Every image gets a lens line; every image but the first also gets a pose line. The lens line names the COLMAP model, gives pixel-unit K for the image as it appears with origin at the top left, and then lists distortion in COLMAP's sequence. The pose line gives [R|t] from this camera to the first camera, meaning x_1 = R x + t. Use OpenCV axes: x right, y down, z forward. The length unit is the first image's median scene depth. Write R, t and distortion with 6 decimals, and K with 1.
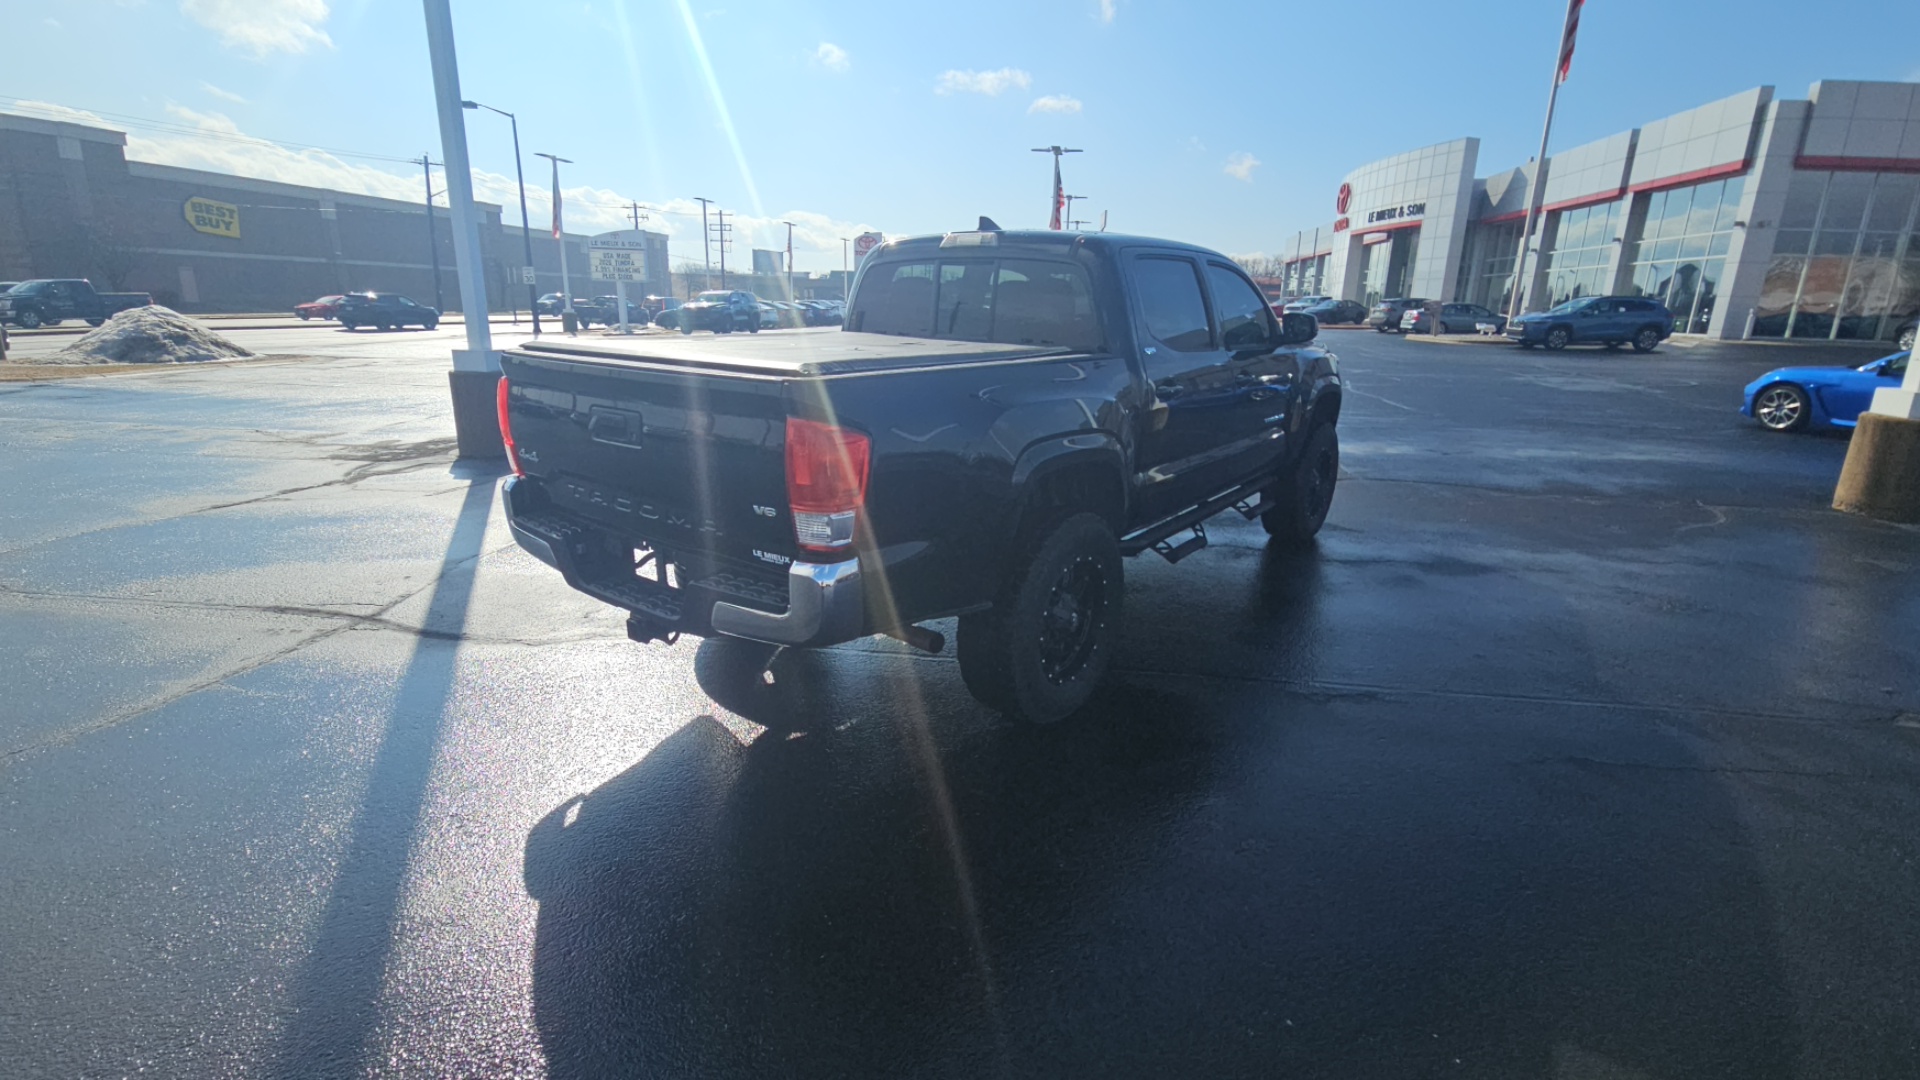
lens RADIAL K [[857.3, 0, 976.7], [0, 857.3, 537.9], [0, 0, 1]] dist [0.006100, -0.006174]
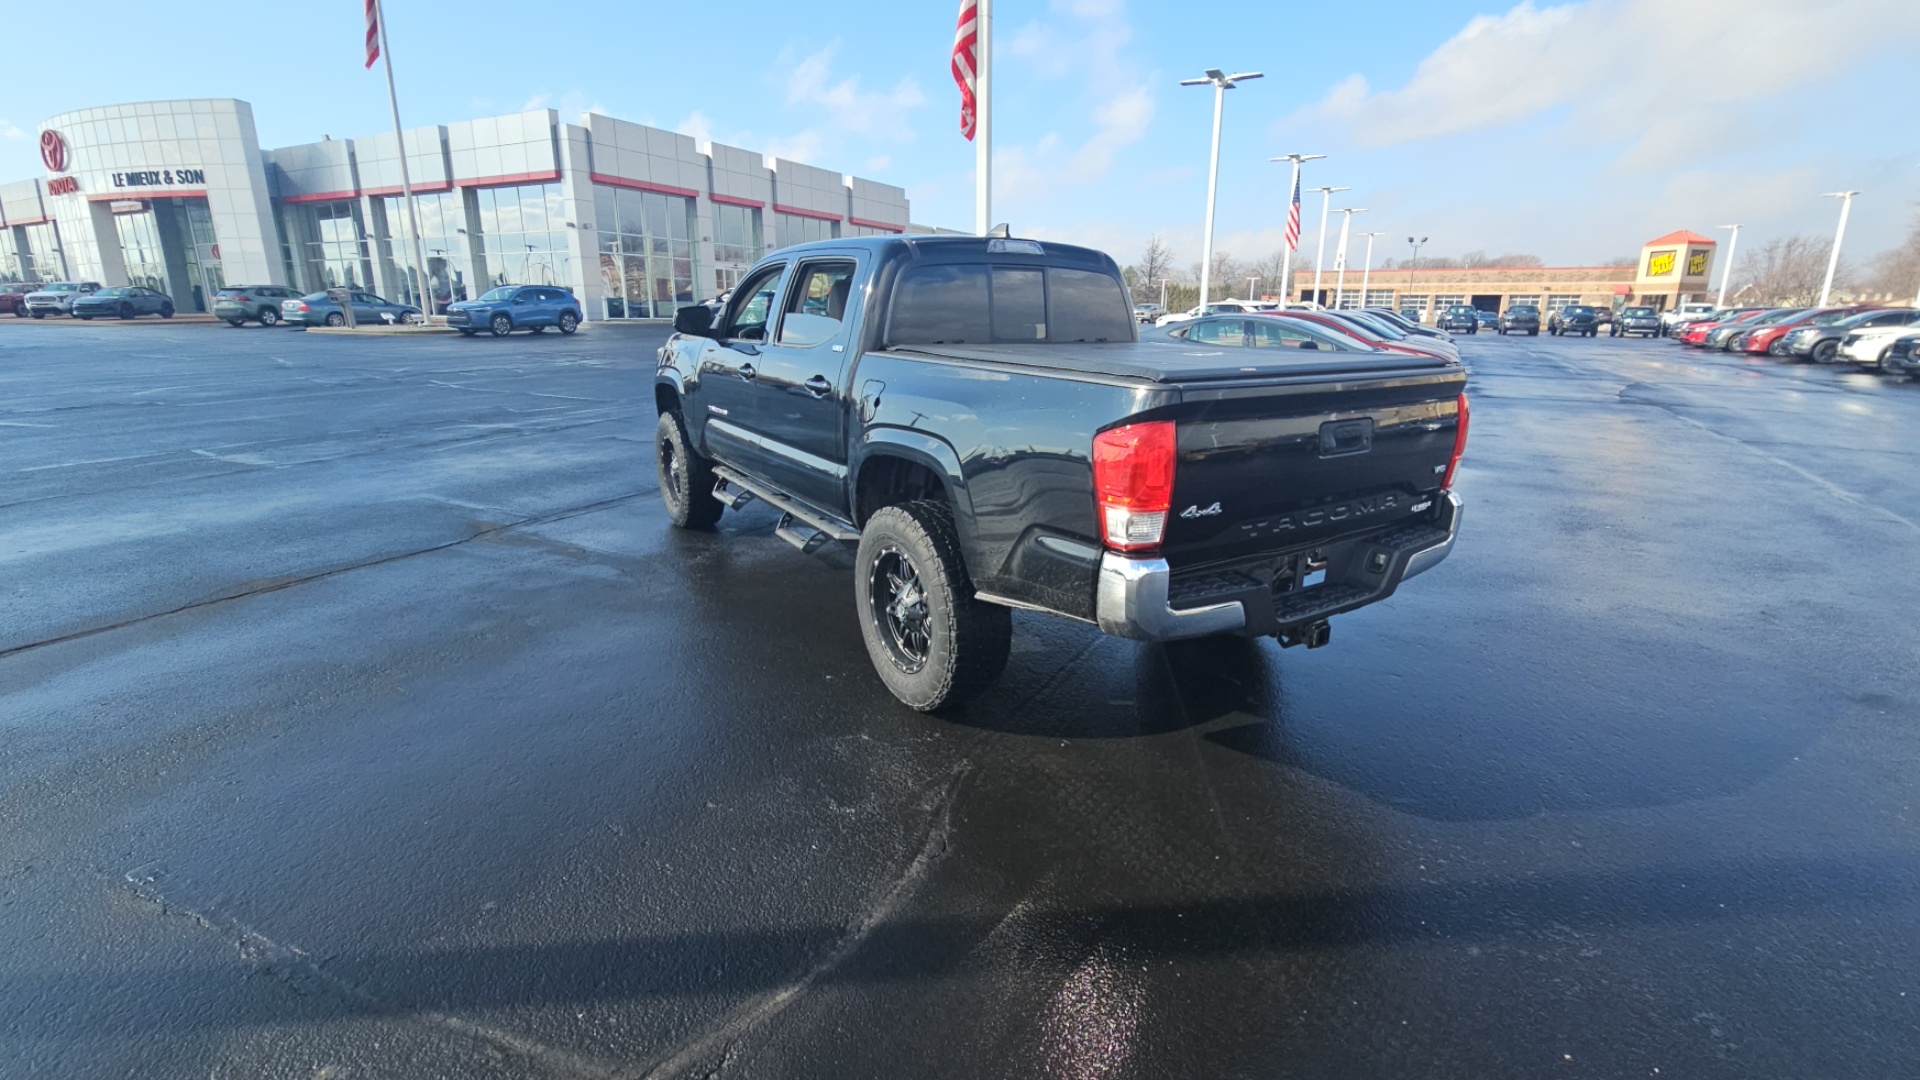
lens RADIAL K [[857.3, 0, 982.6], [0, 857.3, 551.2], [0, 0, 1]] dist [0.006100, -0.006174]
pose [[0.314682, -0.277427, 0.907750, -0.100496], [0.249979, 0.946796, 0.202702, -0.020889], [-0.915689, 0.163132, 0.367291, 0.066535]]
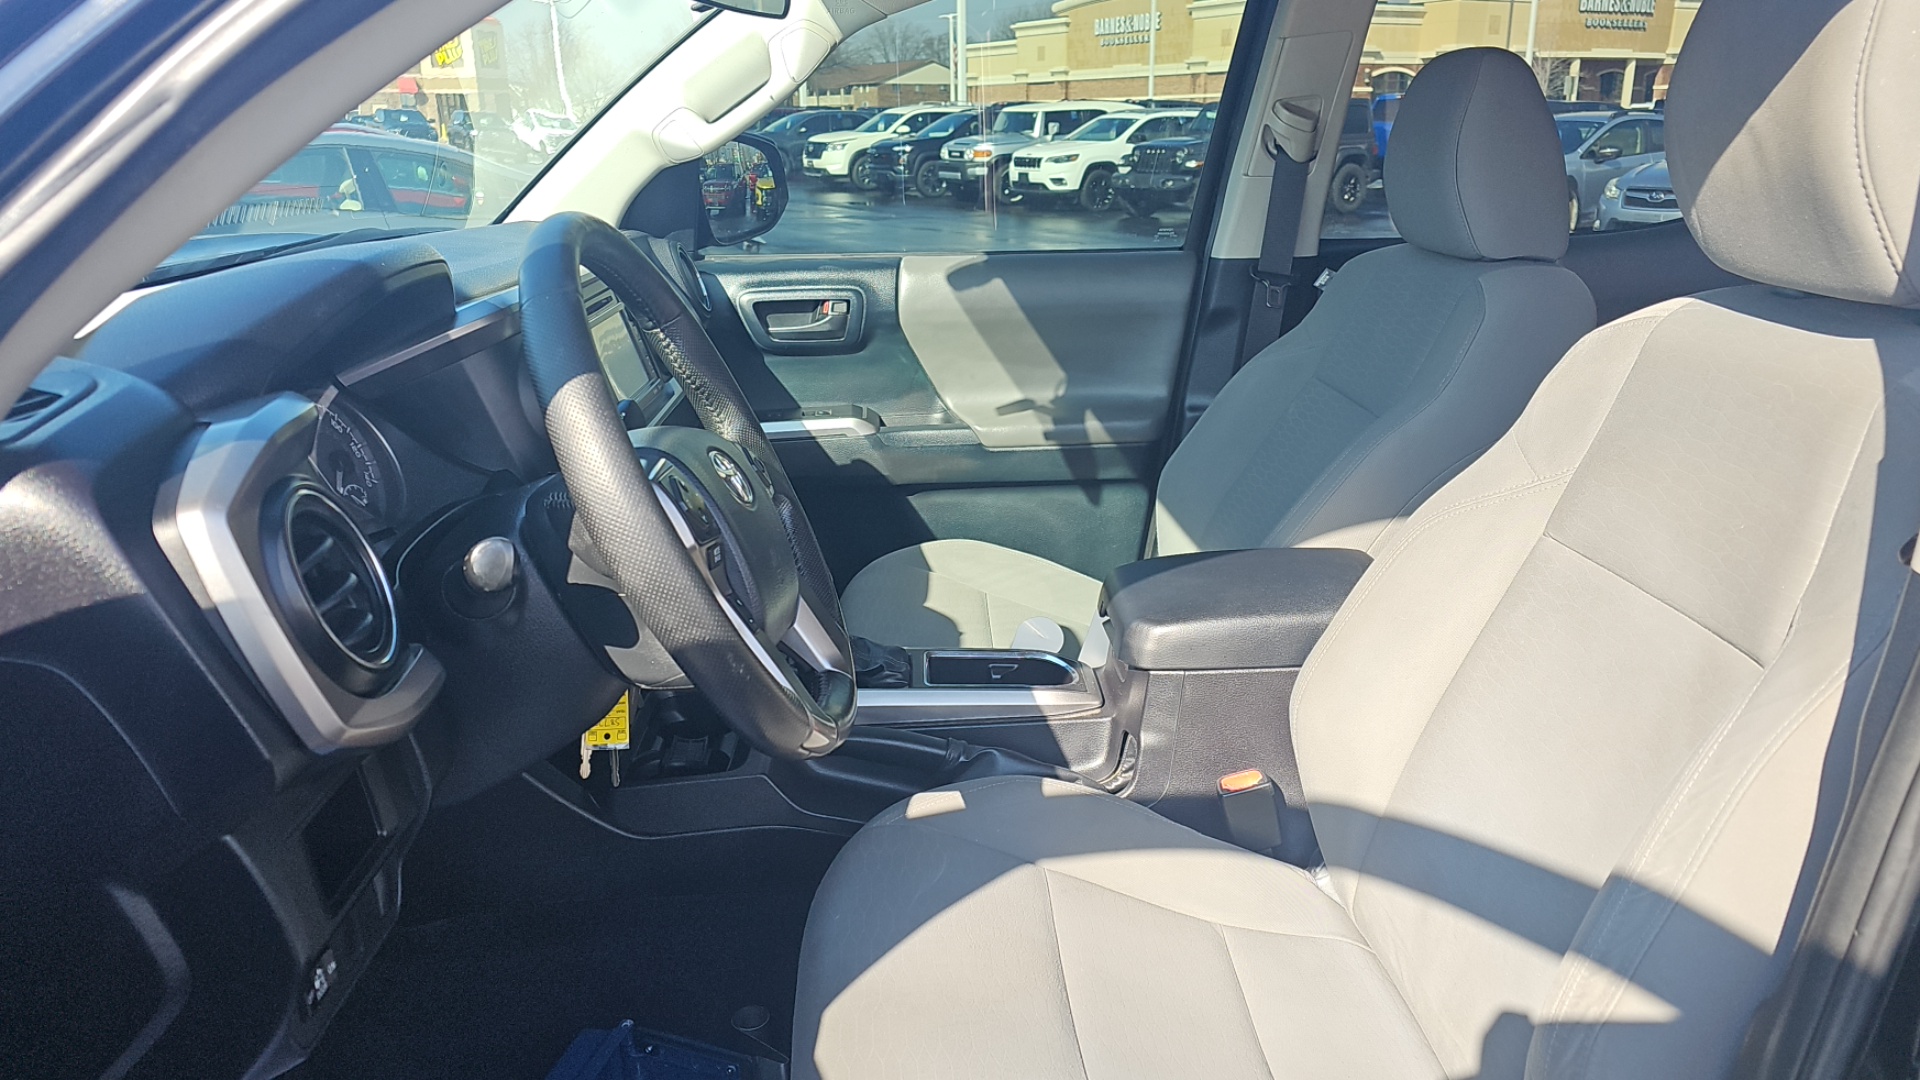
lens RADIAL K [[1377.4, 0, 961.9], [0, 1377.4, 550.1], [0, 0, 1]] dist [0.067471, -0.058438]
pose [[-0.648679, -0.245110, 0.720512, -0.010757], [0.191284, 0.863819, 0.466076, -0.038924], [-0.736632, 0.440156, -0.513456, 0.138672]]
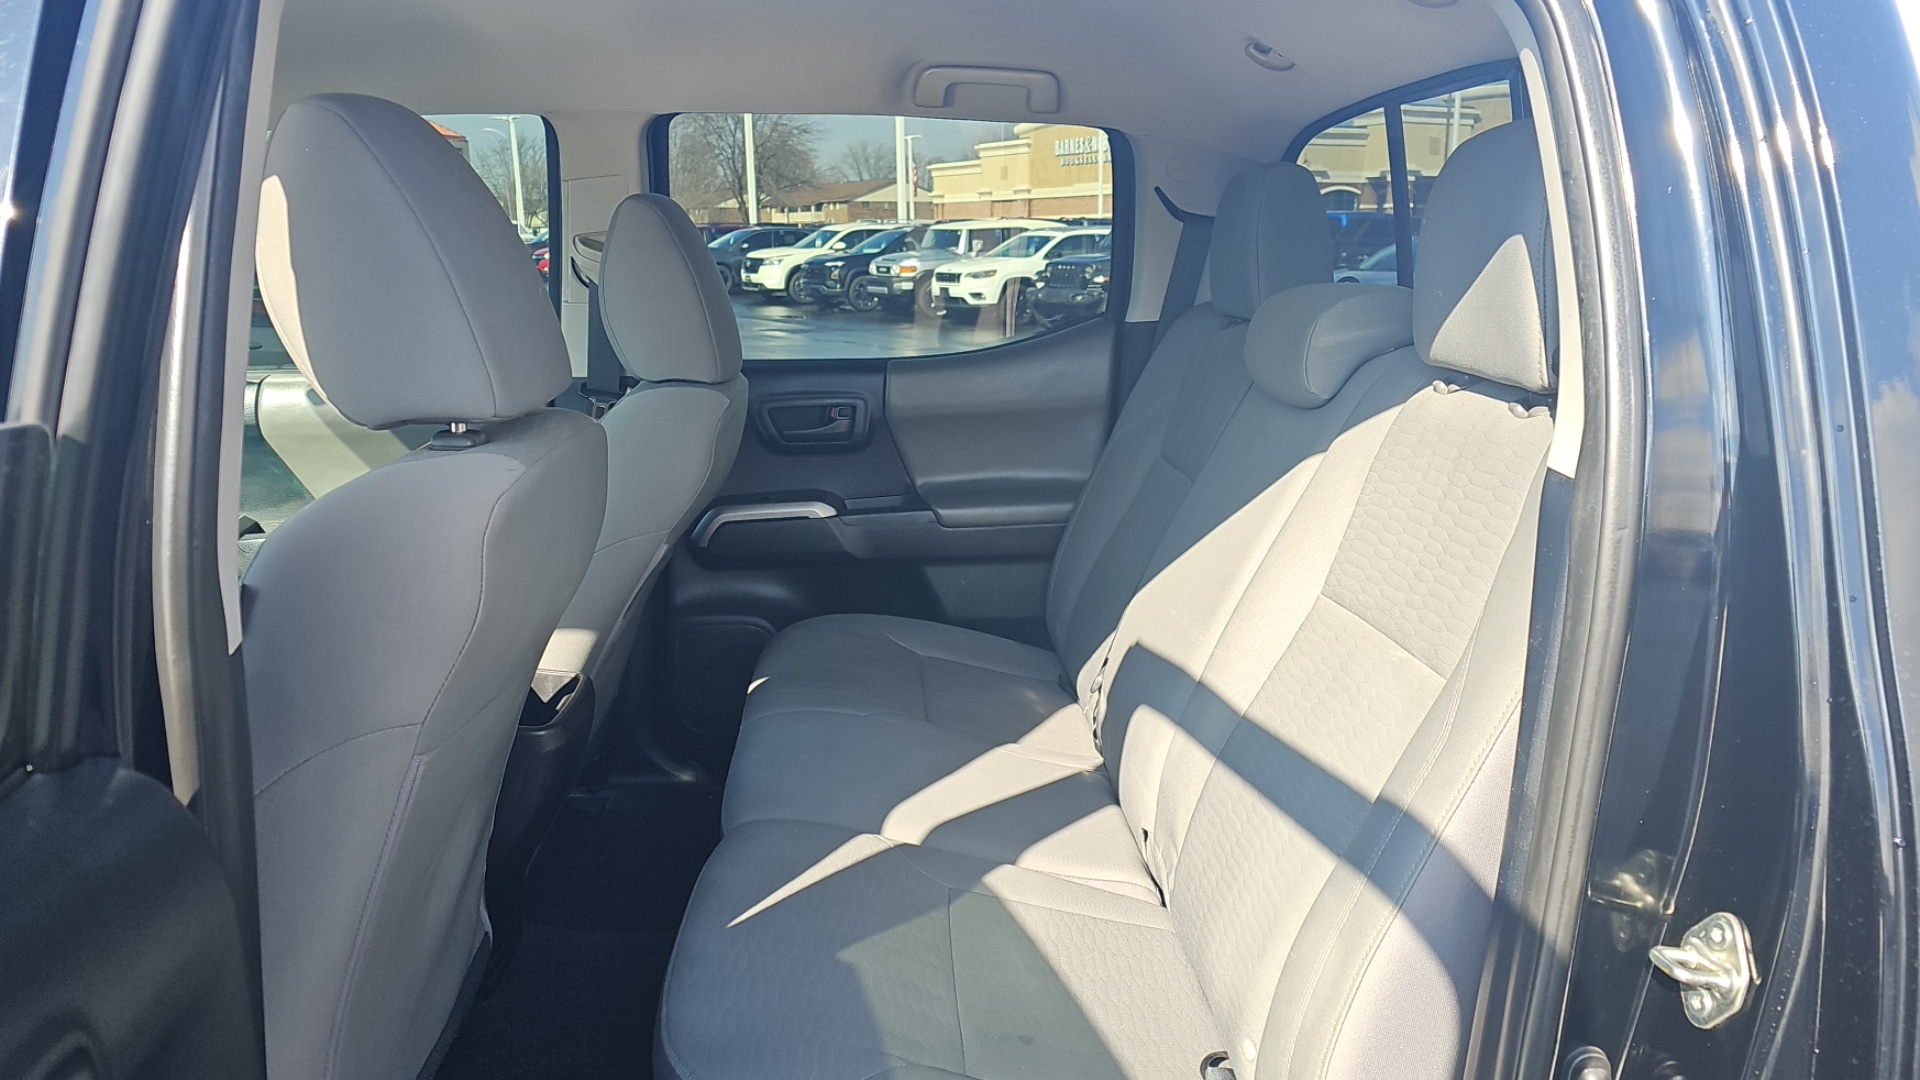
lens RADIAL K [[1377.4, 0, 981.8], [0, 1377.4, 561.2], [0, 0, 1]] dist [0.067471, -0.058438]
pose [[-0.670237, -0.189053, 0.717664, -0.028027], [0.187246, 0.892649, 0.410021, -0.035719], [-0.718137, 0.409190, -0.562887, 0.123891]]
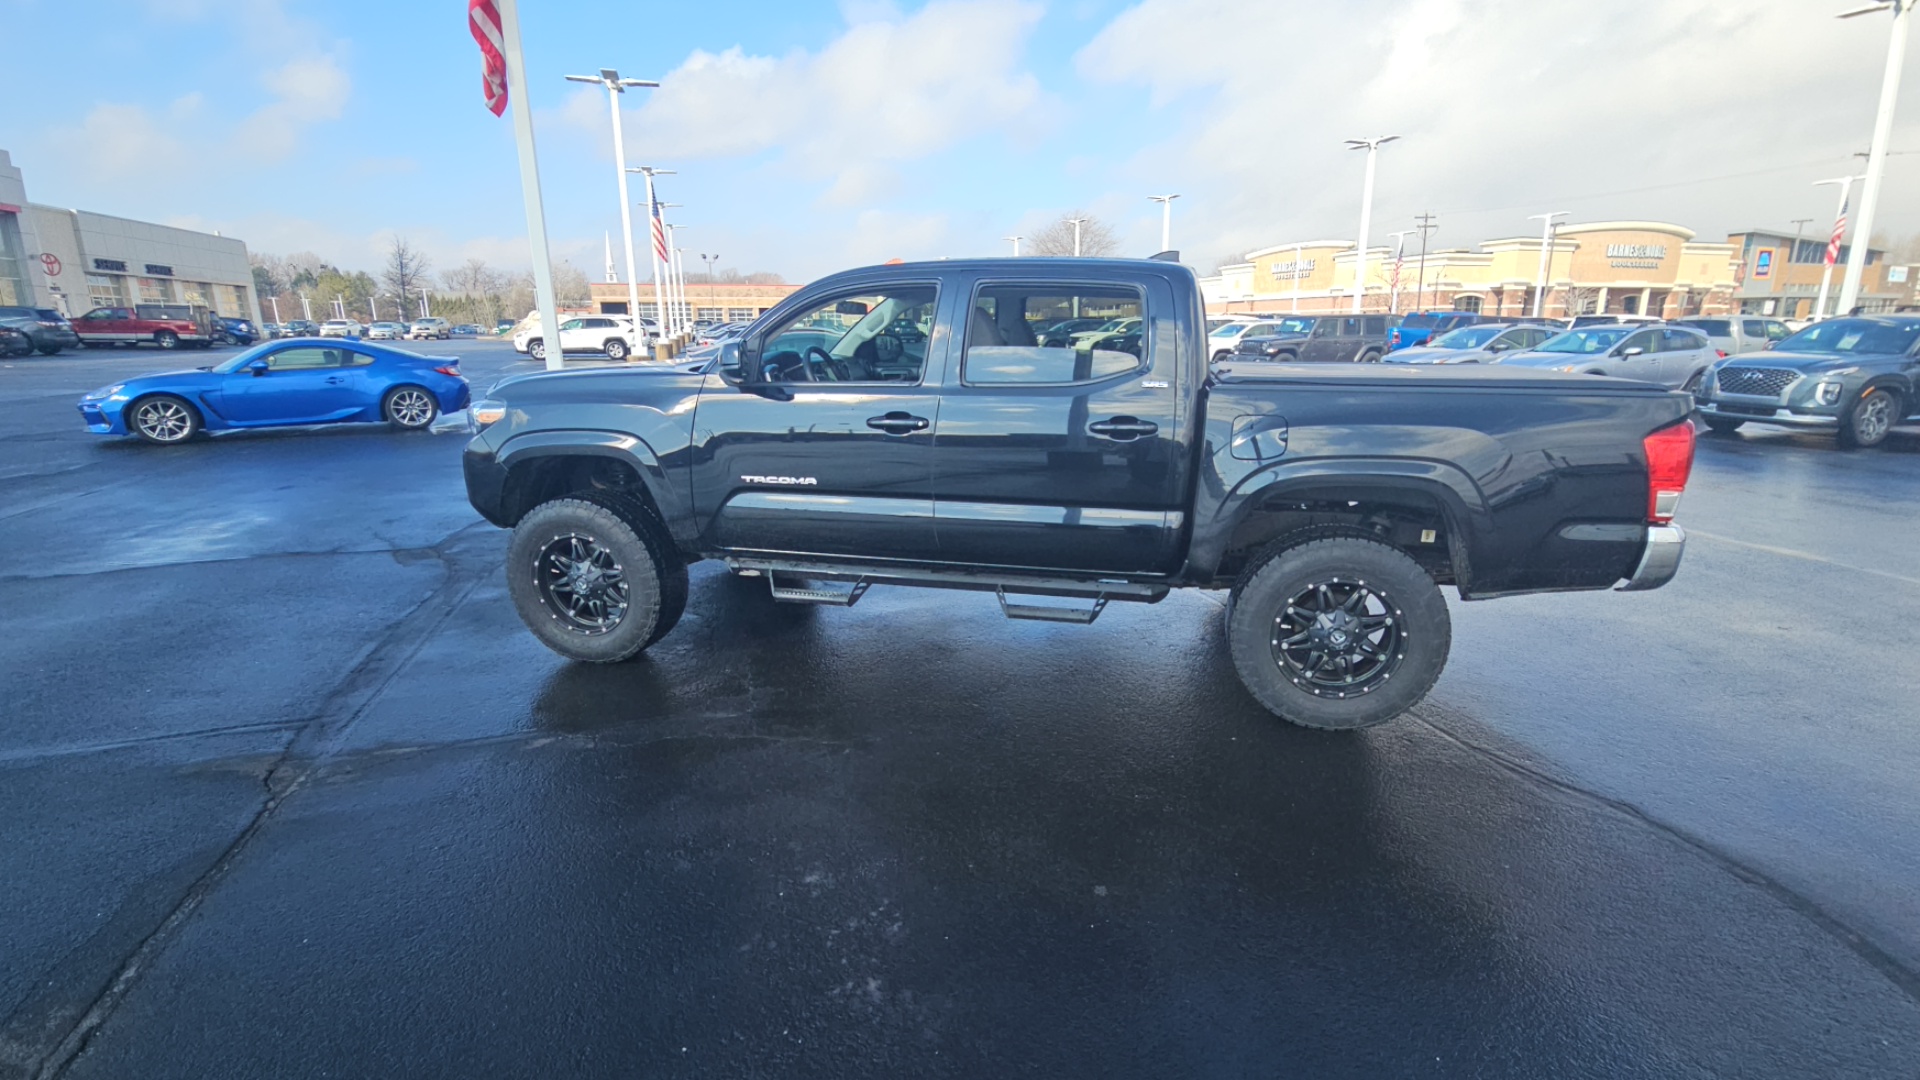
lens RADIAL K [[857.3, 0, 982.3], [0, 857.3, 547.2], [0, 0, 1]] dist [0.006100, -0.006174]
pose [[-0.450965, -0.246815, 0.857737, -0.083402], [0.227549, 0.897457, 0.377880, -0.045979], [-0.863048, 0.365587, -0.348559, 0.154423]]
